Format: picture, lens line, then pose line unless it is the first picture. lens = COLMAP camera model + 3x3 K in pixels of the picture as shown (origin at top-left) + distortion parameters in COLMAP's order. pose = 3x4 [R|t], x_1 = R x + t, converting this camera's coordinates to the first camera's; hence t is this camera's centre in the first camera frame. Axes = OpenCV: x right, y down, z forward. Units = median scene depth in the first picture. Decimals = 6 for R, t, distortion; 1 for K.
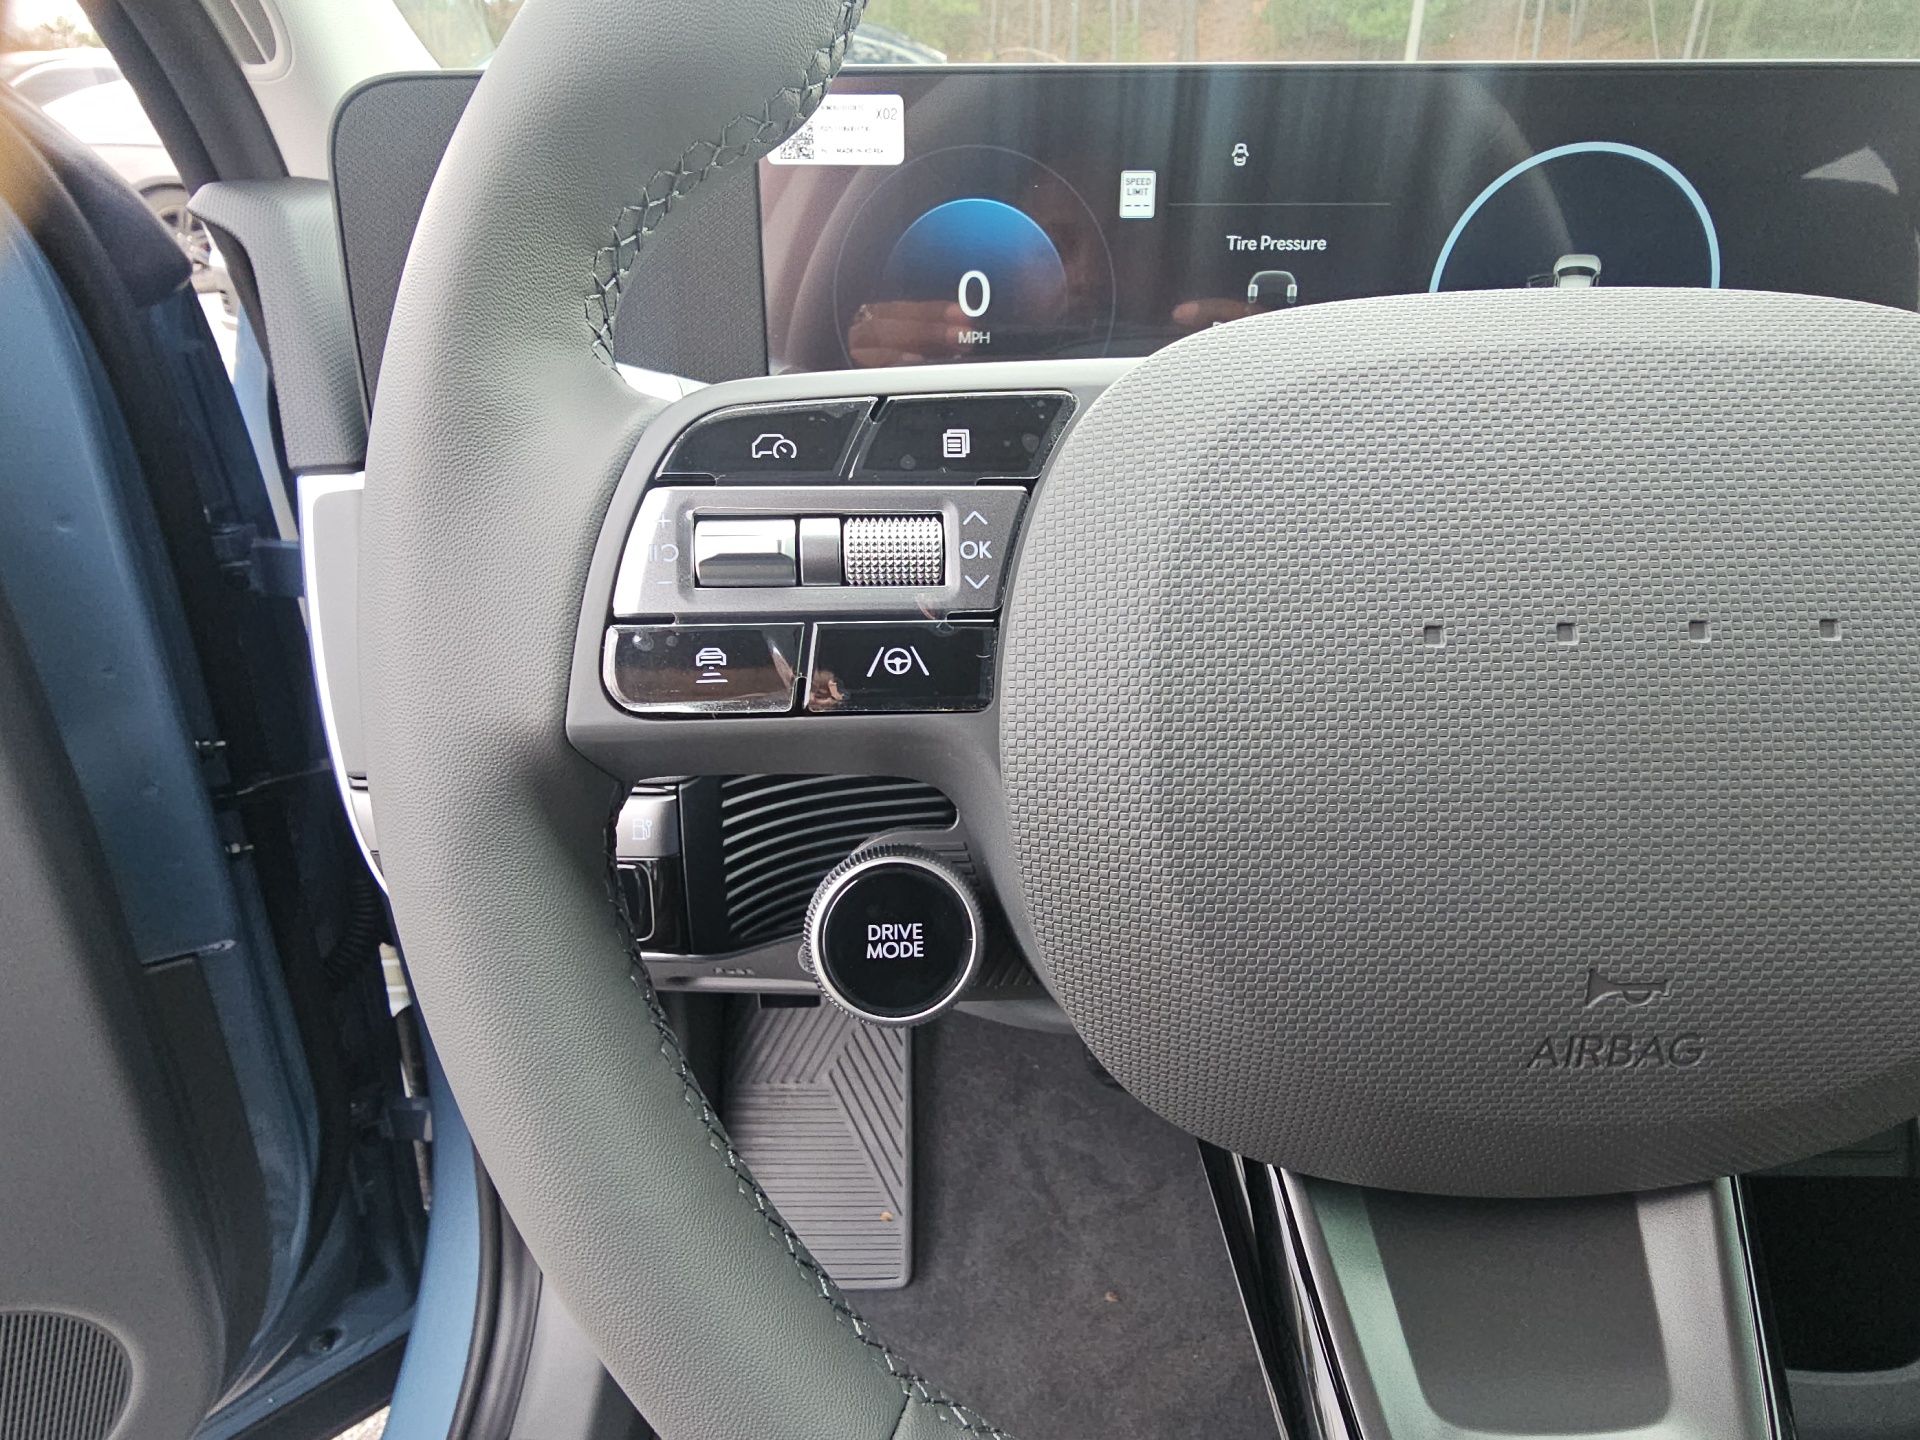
lens RADIAL K [[1111.8, 0, 973.2], [0, 1111.8, 736.6], [0, 0, 1]] dist [0.002540, -0.002410]
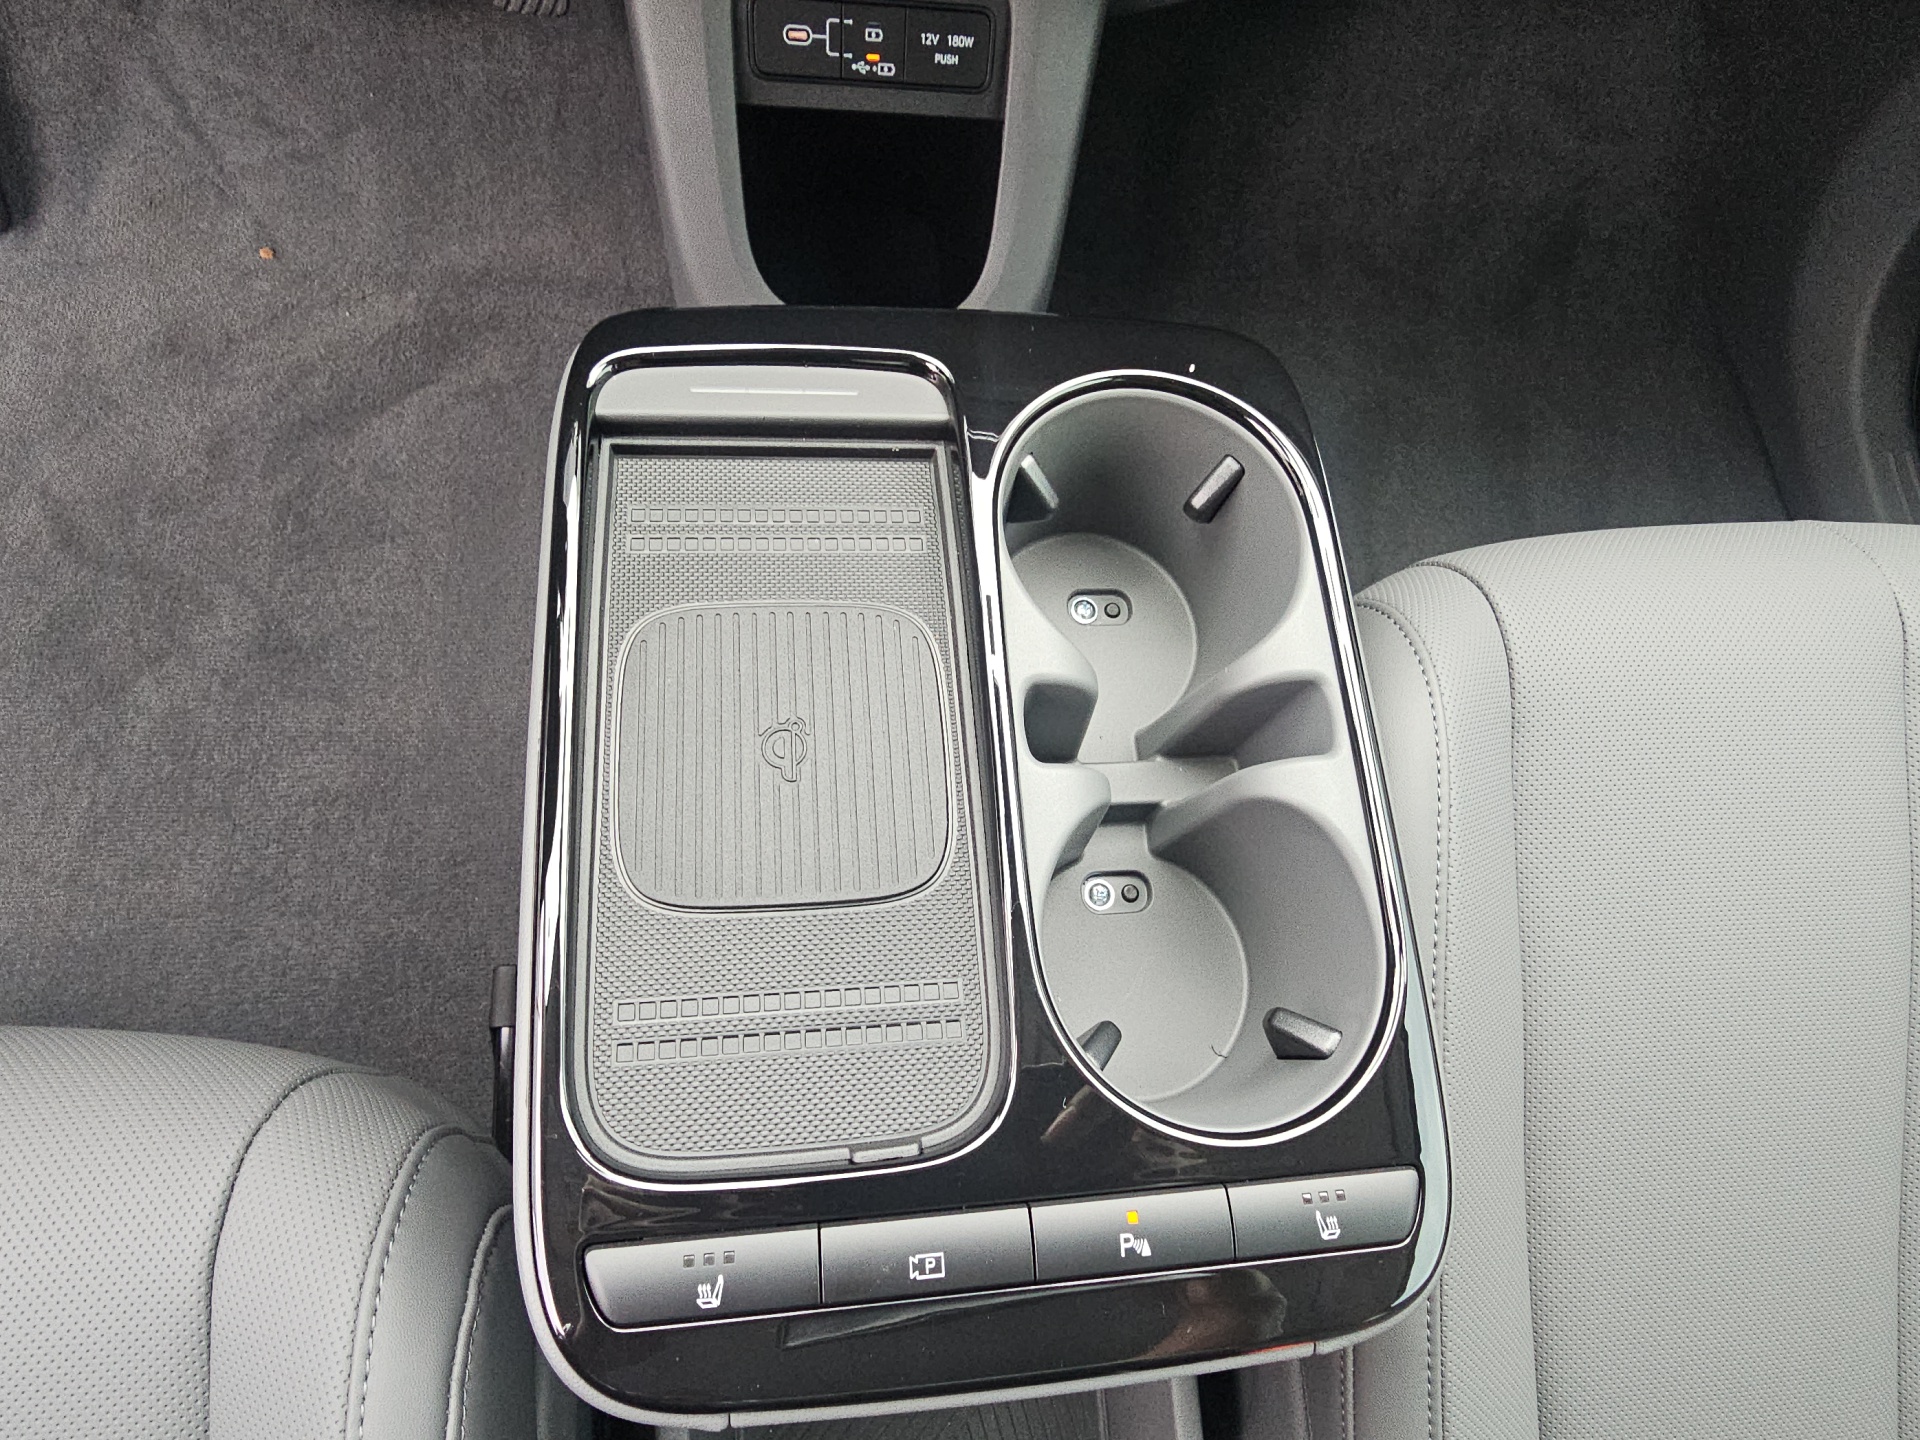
lens RADIAL K [[1111.8, 0, 968.3], [0, 1111.8, 734.1], [0, 0, 1]] dist [0.002540, -0.002410]
pose [[0.984202, -0.032172, 0.174102, 0.668421], [-0.100966, 0.705791, 0.701188, 0.122584], [-0.145438, -0.707689, 0.691393, 0.038951]]
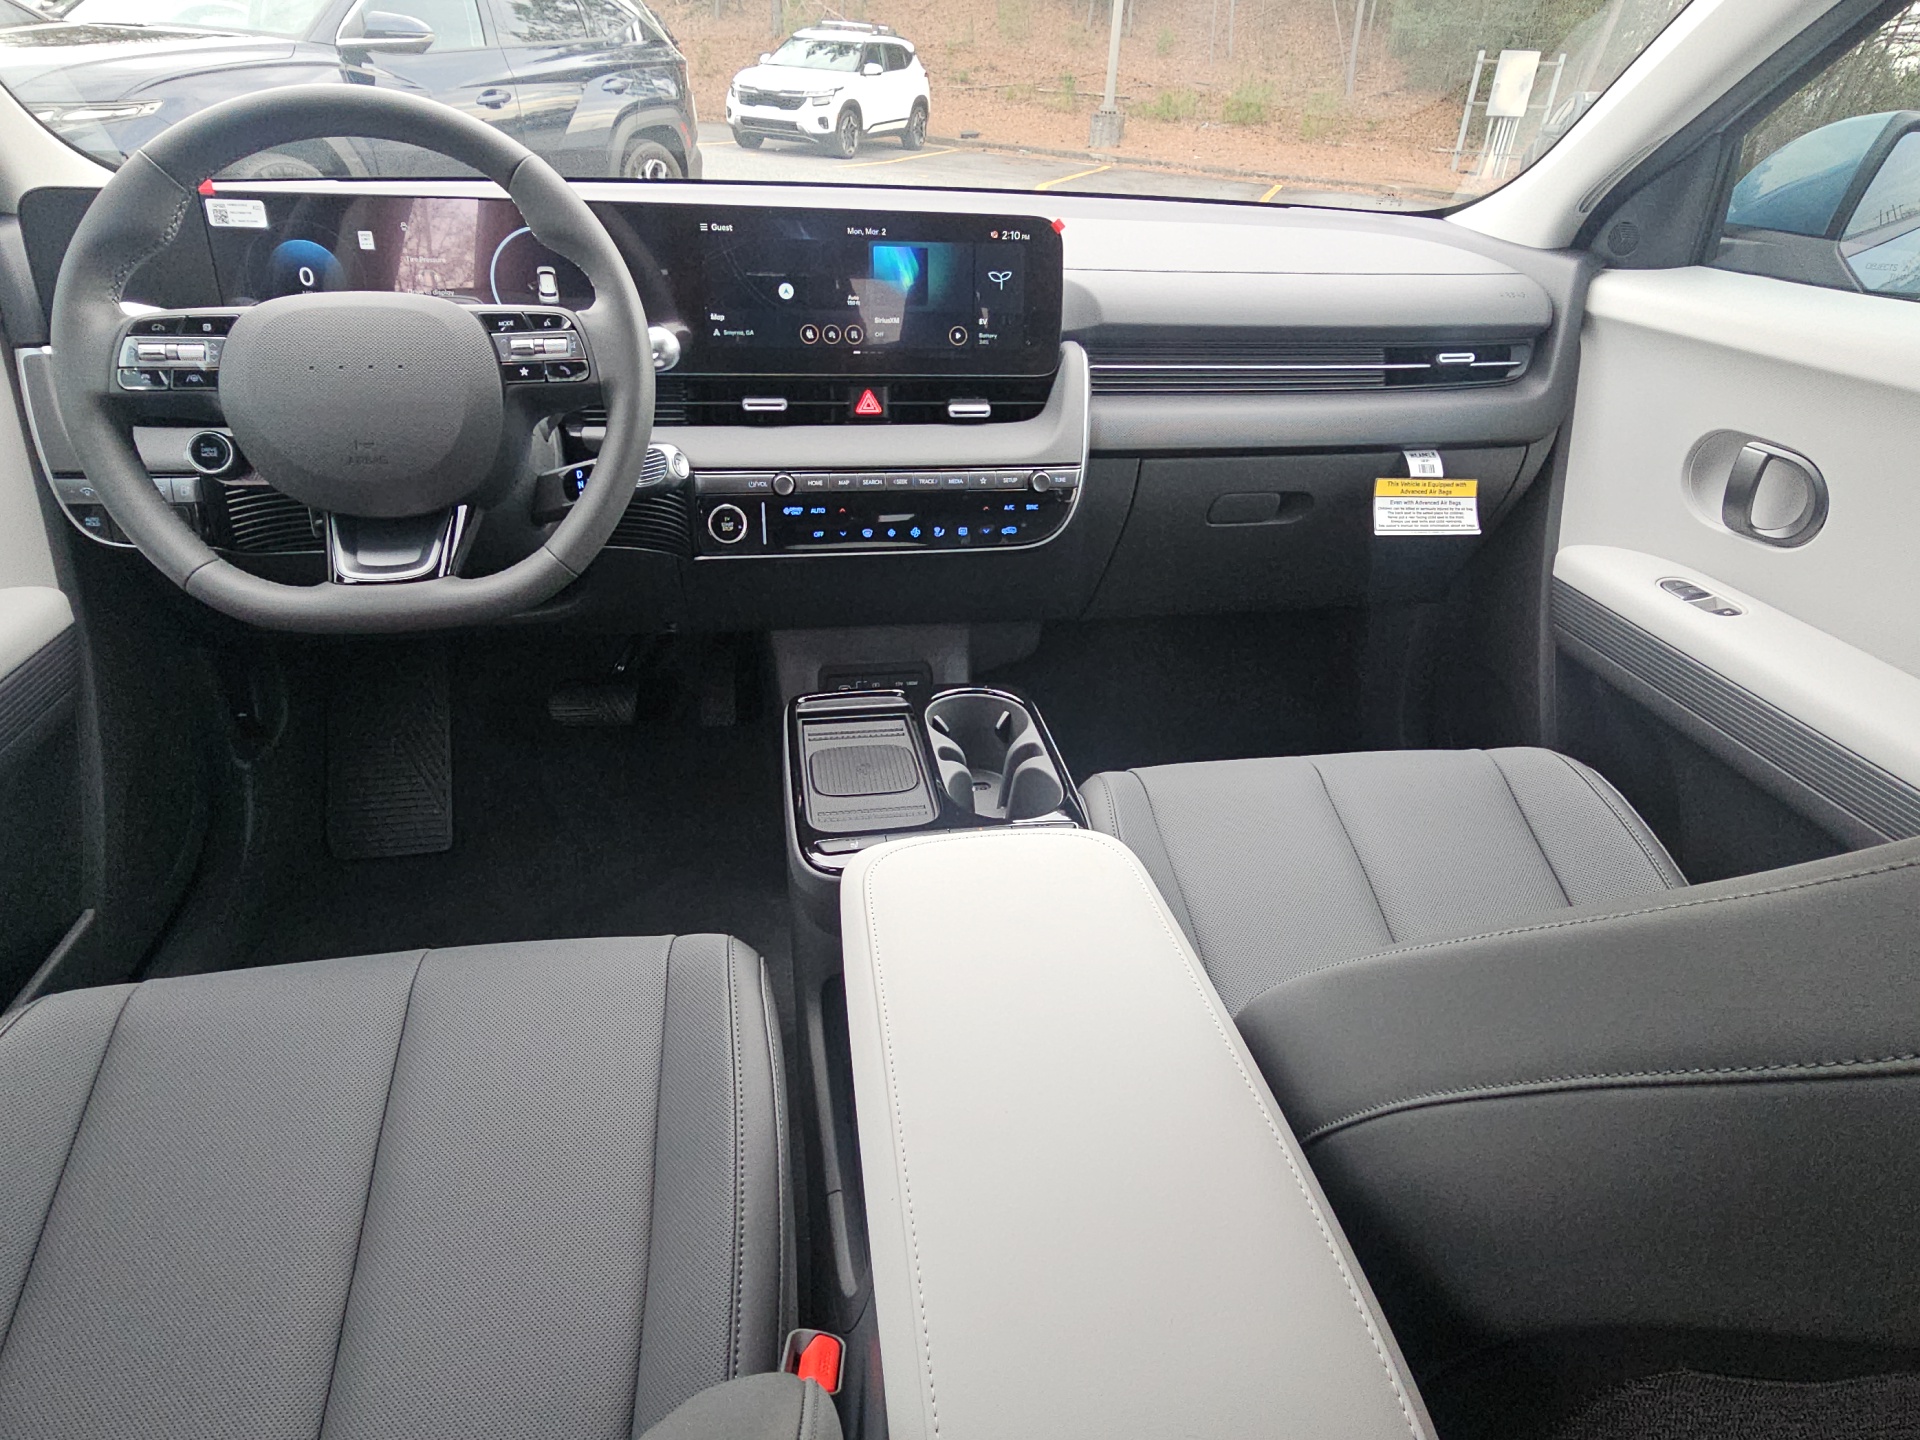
lens RADIAL K [[1111.8, 0, 975.3], [0, 1111.8, 744.0], [0, 0, 1]] dist [0.002540, -0.002410]
pose [[0.981417, -0.059707, 0.182362, 0.555554], [0.048247, 0.996609, 0.066651, 0.329369], [-0.185723, -0.056614, 0.980970, -1.060246]]
